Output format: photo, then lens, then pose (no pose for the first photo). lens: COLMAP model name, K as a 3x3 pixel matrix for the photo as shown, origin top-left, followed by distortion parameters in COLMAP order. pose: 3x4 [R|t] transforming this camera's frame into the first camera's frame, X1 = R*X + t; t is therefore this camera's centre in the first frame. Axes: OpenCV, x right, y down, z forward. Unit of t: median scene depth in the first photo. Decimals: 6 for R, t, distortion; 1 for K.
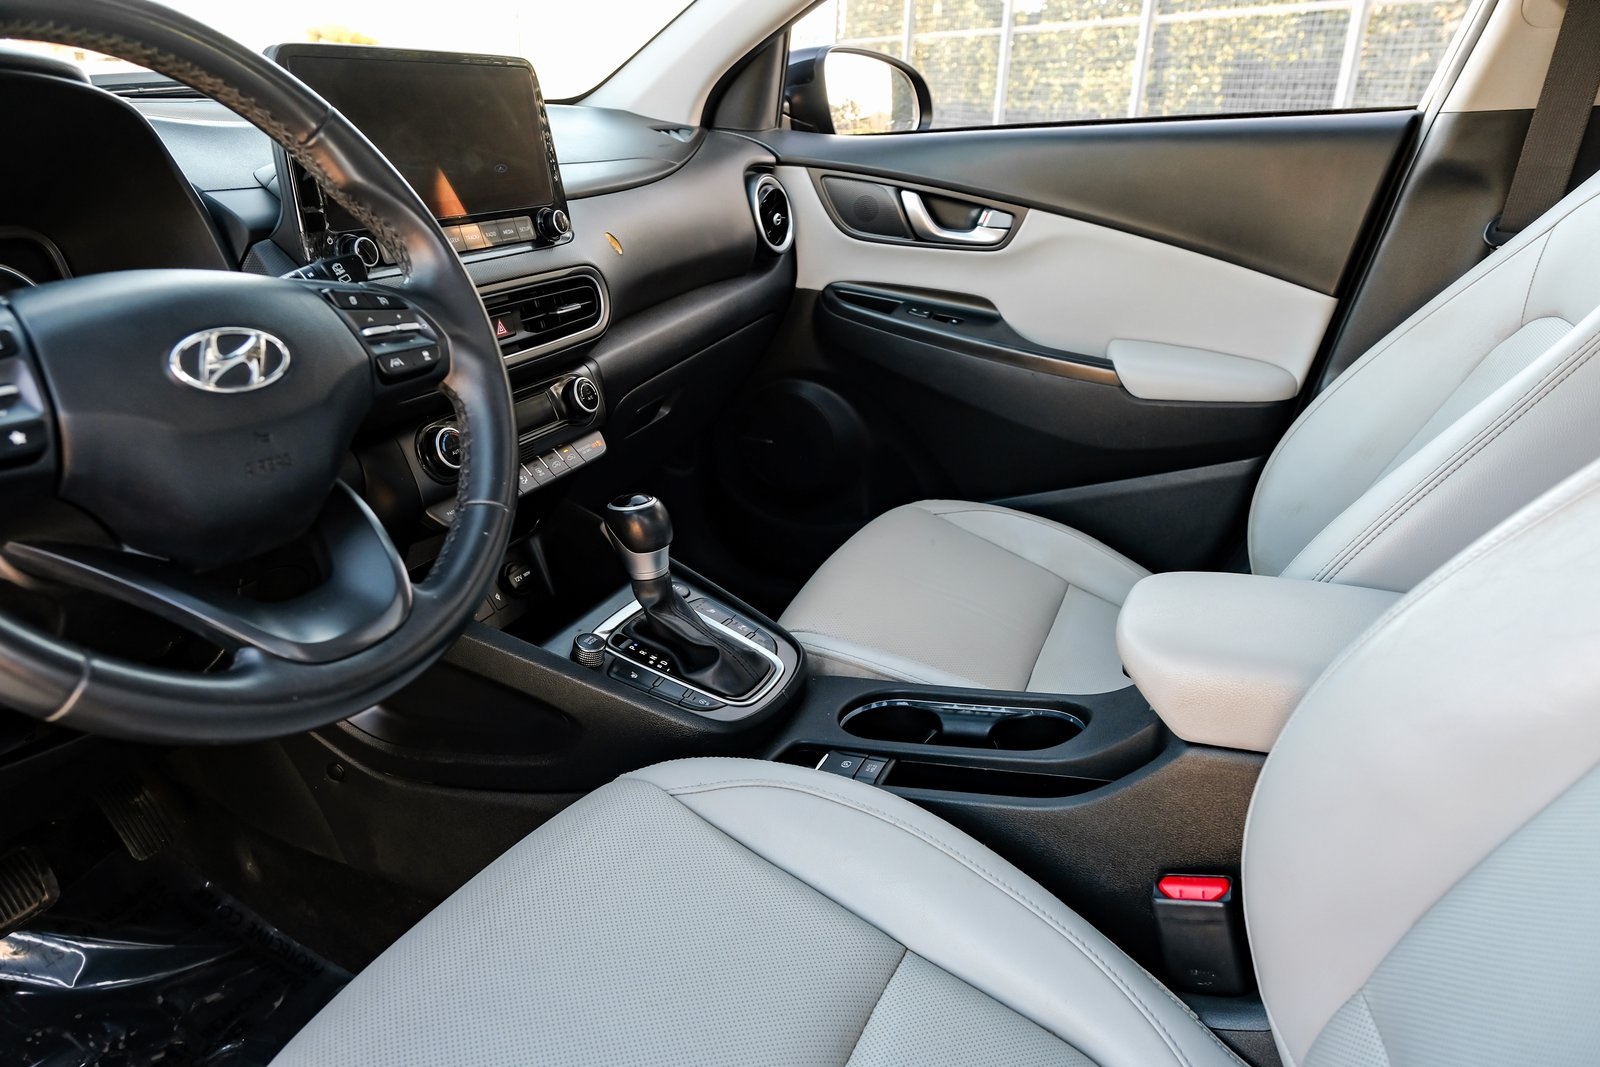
lens RADIAL K [[1096.4, 0, 790.3], [0, 1096.4, 555.1], [0, 0, 1]] dist [-0.031608, 0.012218]
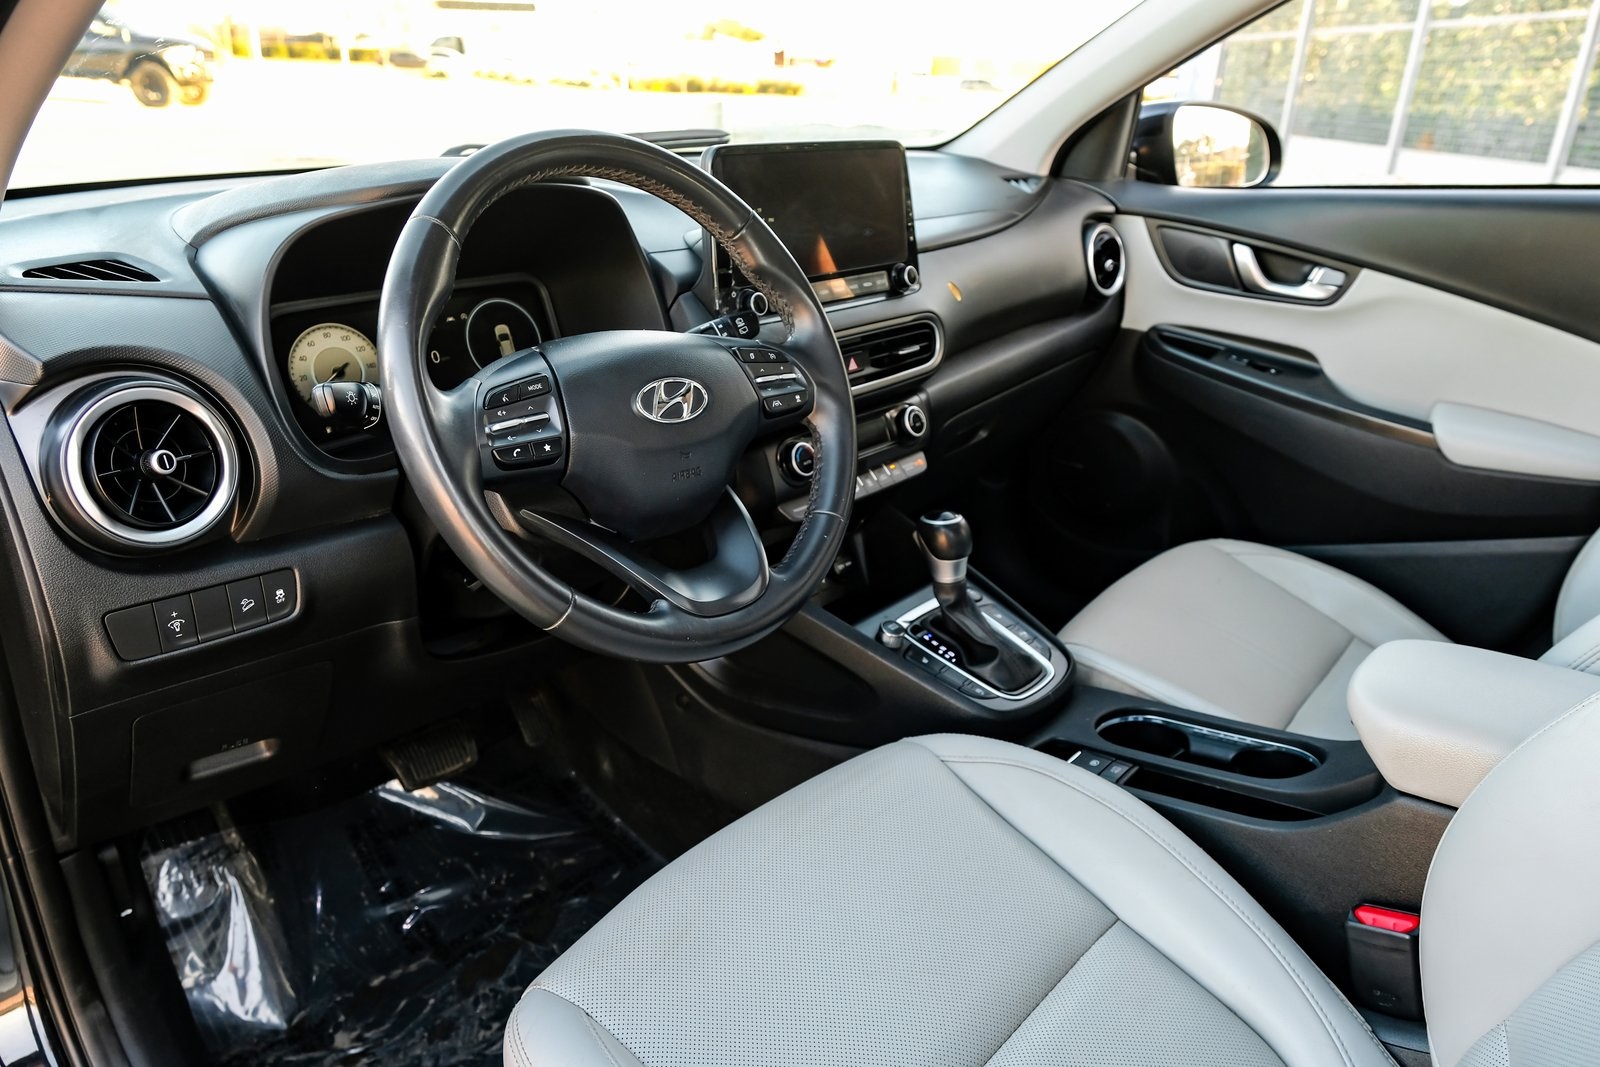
lens RADIAL K [[1096.4, 0, 785.4], [0, 1096.4, 538.1], [0, 0, 1]] dist [-0.031608, 0.012218]
pose [[0.950862, 0.118851, -0.285896, 0.038282], [-0.120980, 0.992602, 0.010271, -0.016914], [0.285002, 0.024821, 0.958206, -0.195446]]
